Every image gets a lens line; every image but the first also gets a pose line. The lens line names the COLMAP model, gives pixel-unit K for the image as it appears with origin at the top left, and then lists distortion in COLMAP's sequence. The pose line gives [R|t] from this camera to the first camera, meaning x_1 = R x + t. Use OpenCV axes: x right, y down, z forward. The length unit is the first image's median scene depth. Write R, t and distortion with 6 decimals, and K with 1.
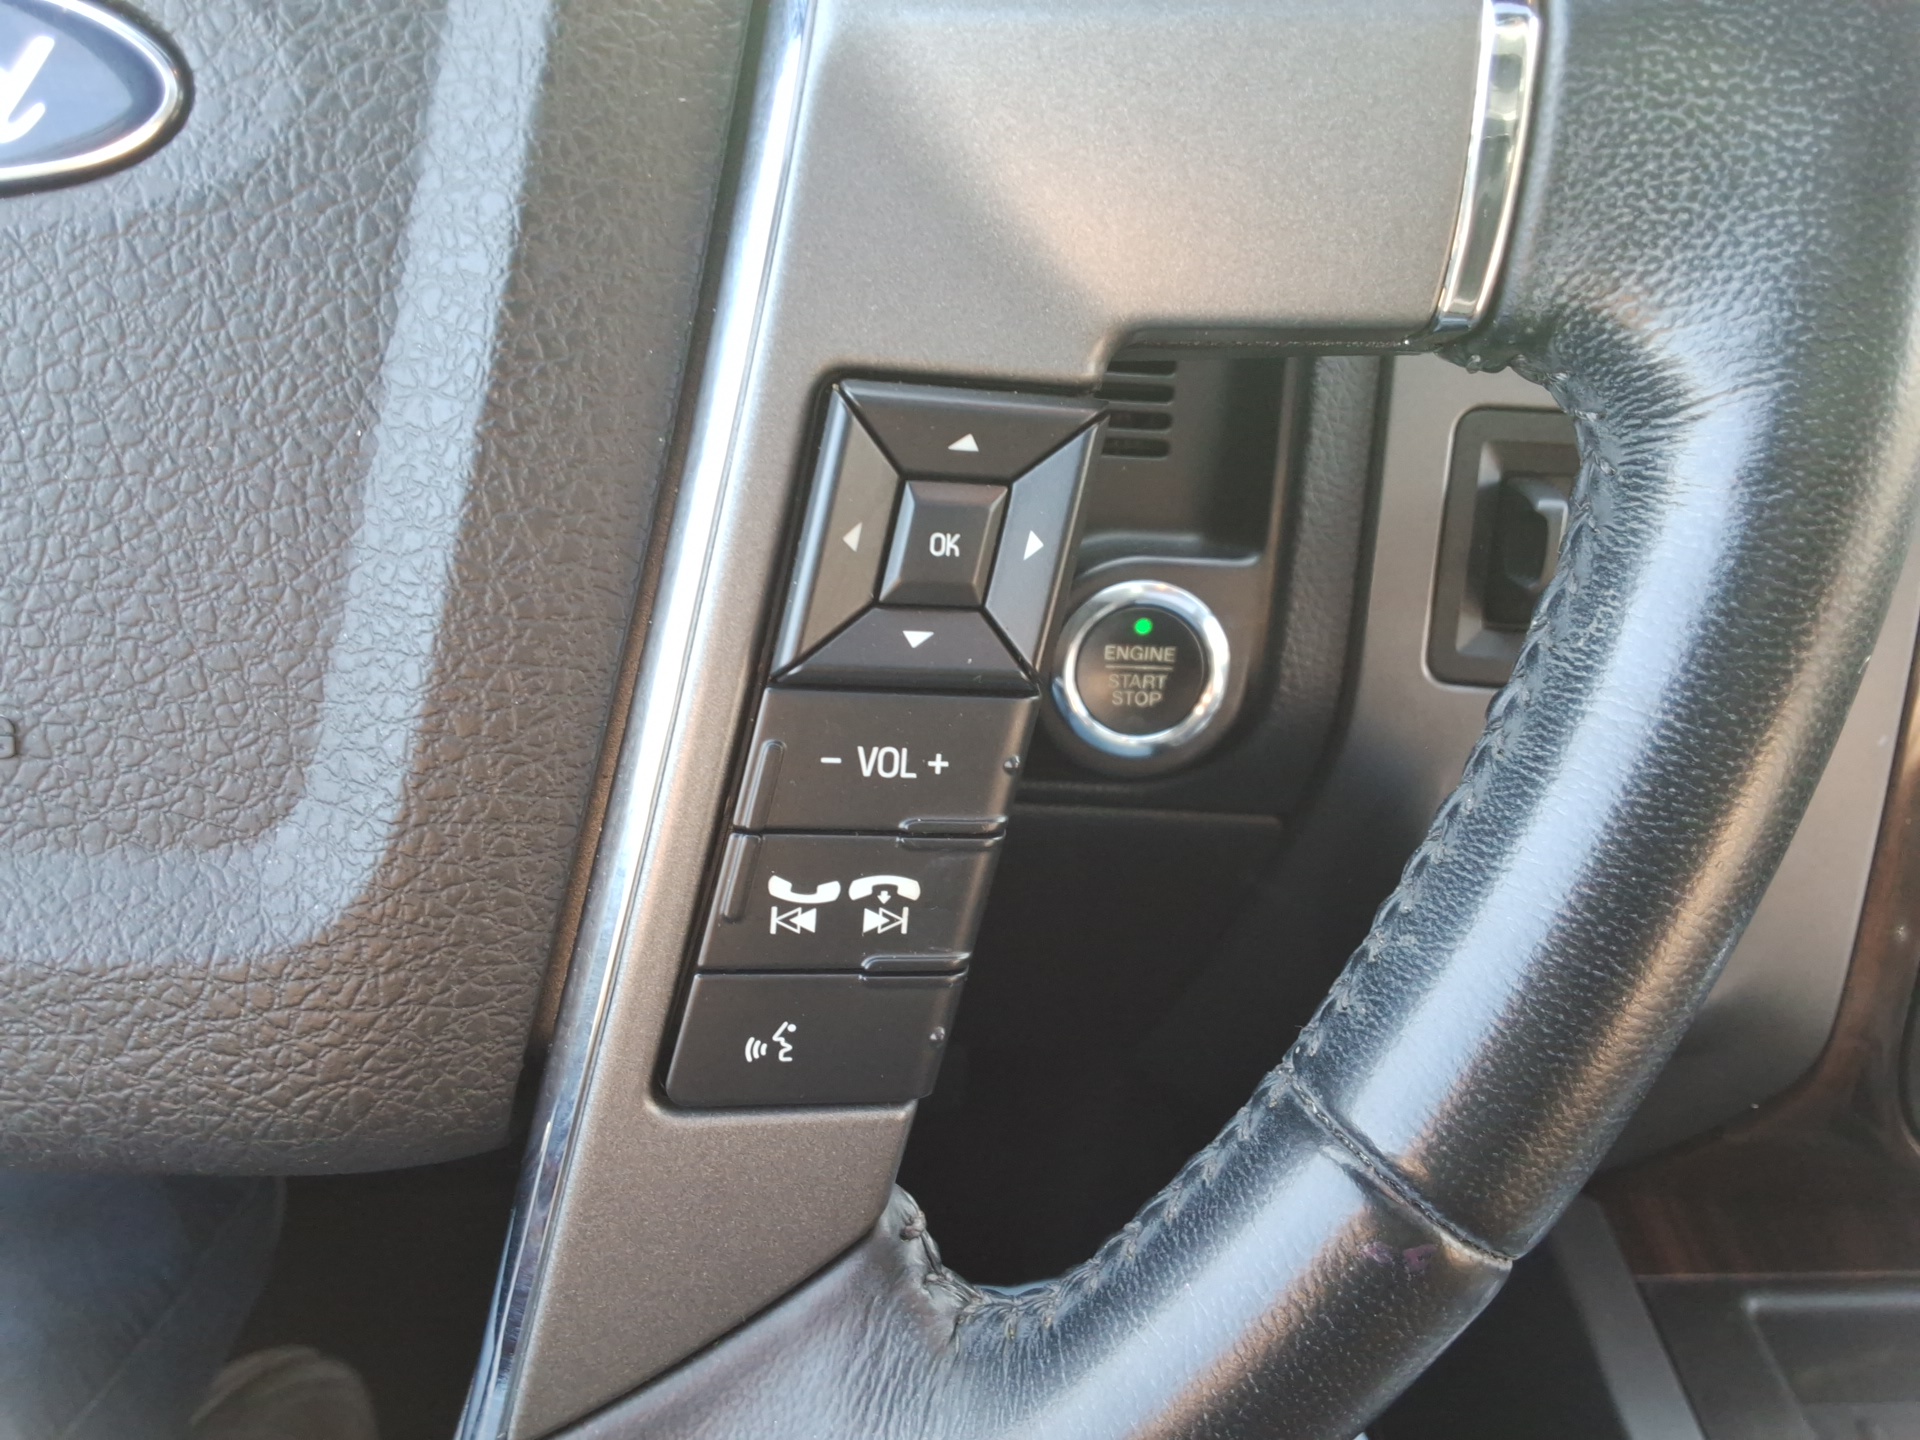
lens RADIAL K [[1561.3, 0, 961.3], [0, 1561.3, 692.6], [0, 0, 1]] dist [0.123507, -0.198122]
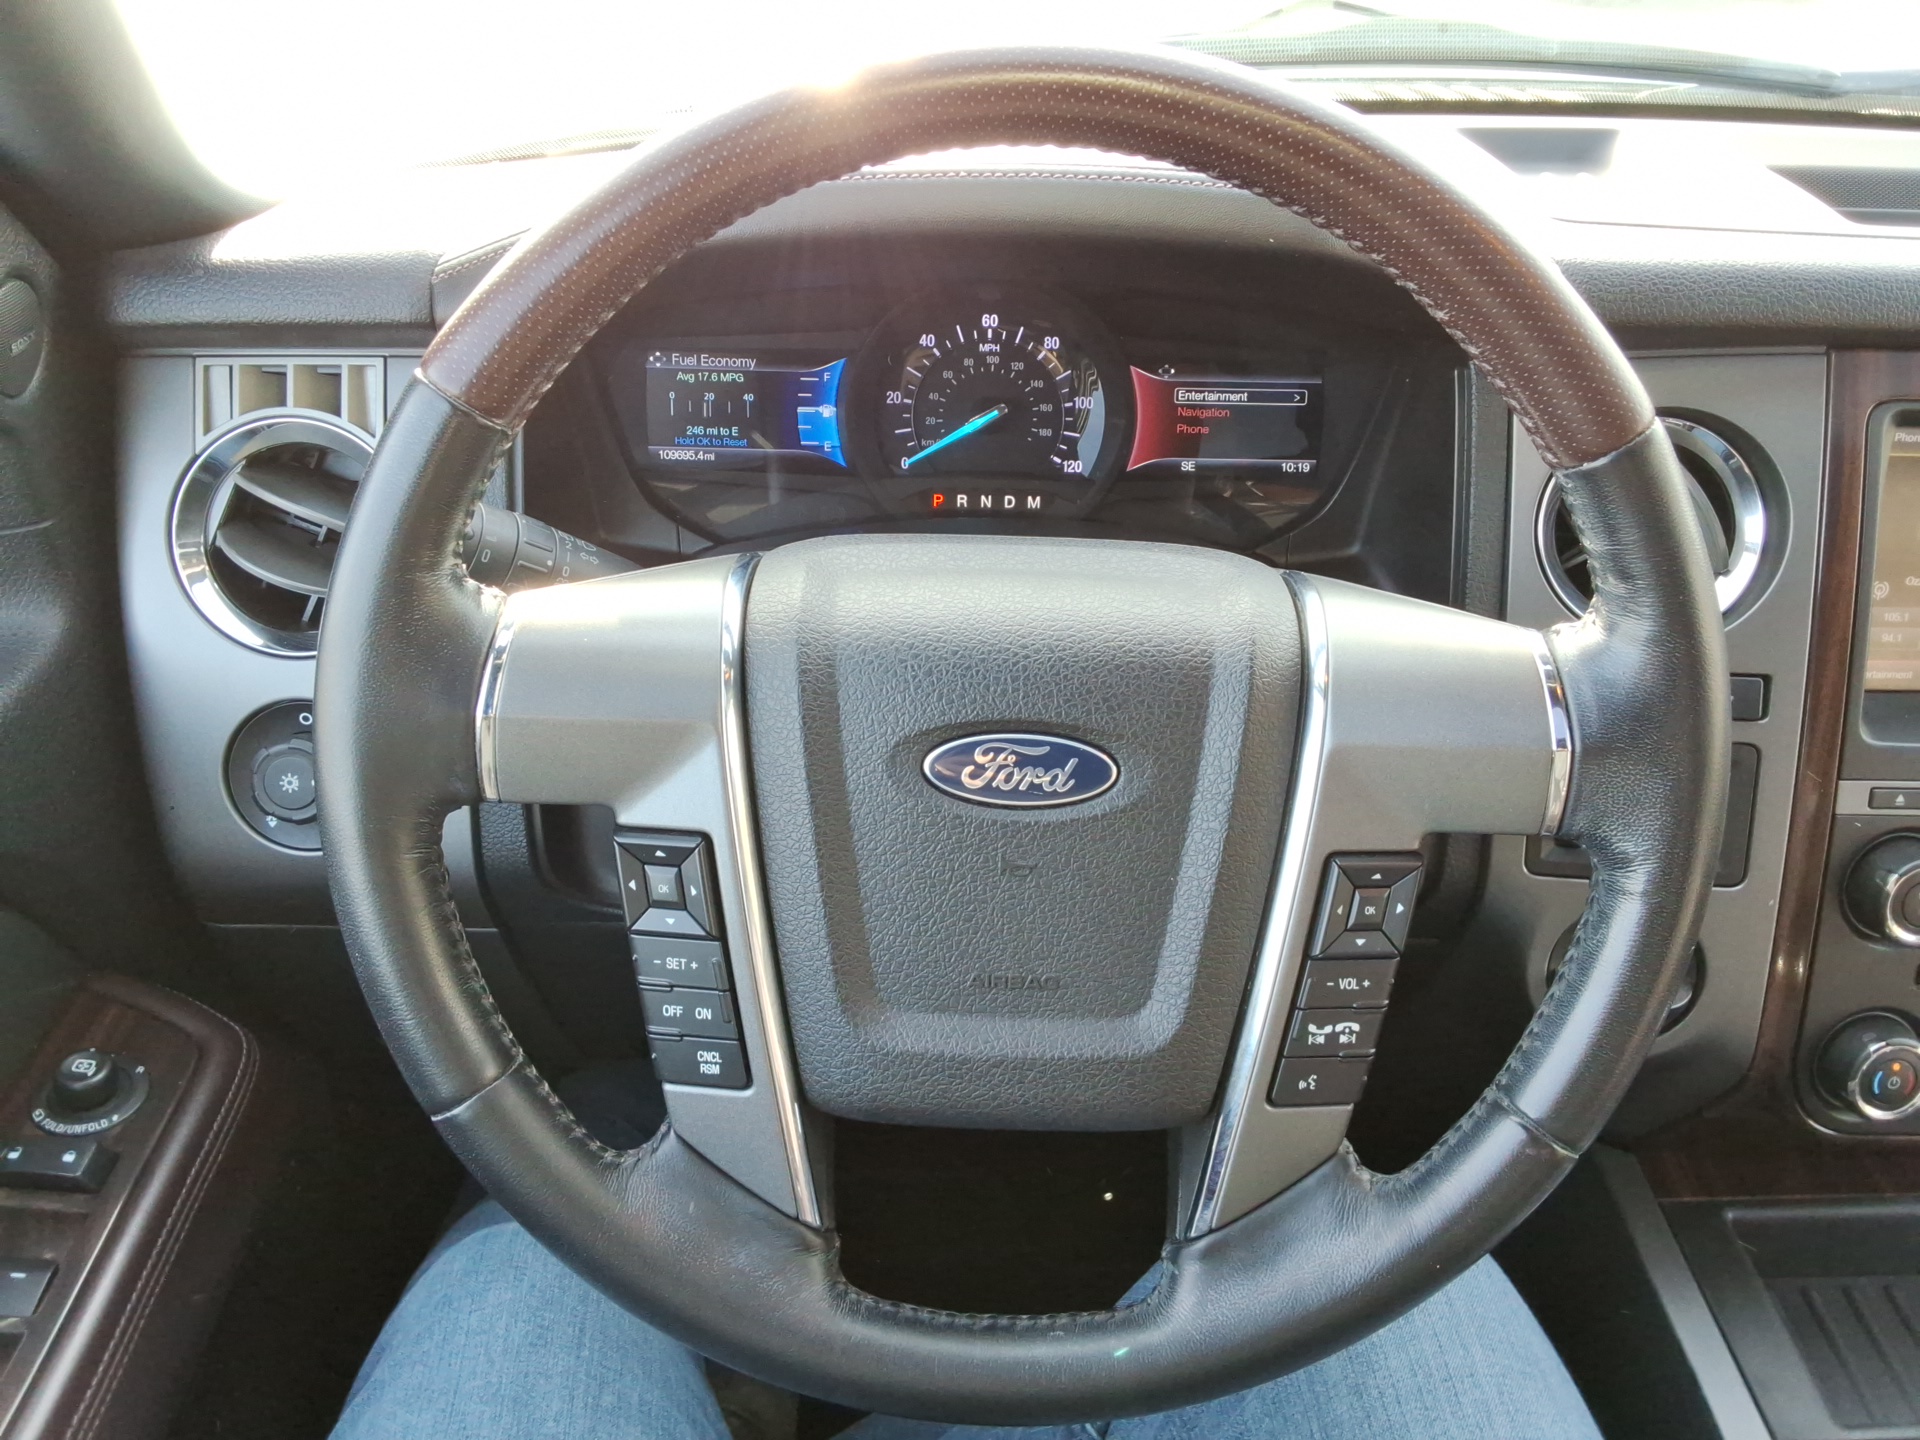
lens RADIAL K [[1524.8, 0, 976.3], [0, 1524.8, 694.0], [0, 0, 1]] dist [0.148897, -0.238262]
pose [[0.999058, -0.029886, -0.031459, -0.610220], [0.029747, 0.999546, -0.004874, -0.480676], [0.031591, 0.003933, 0.999493, -1.802878]]
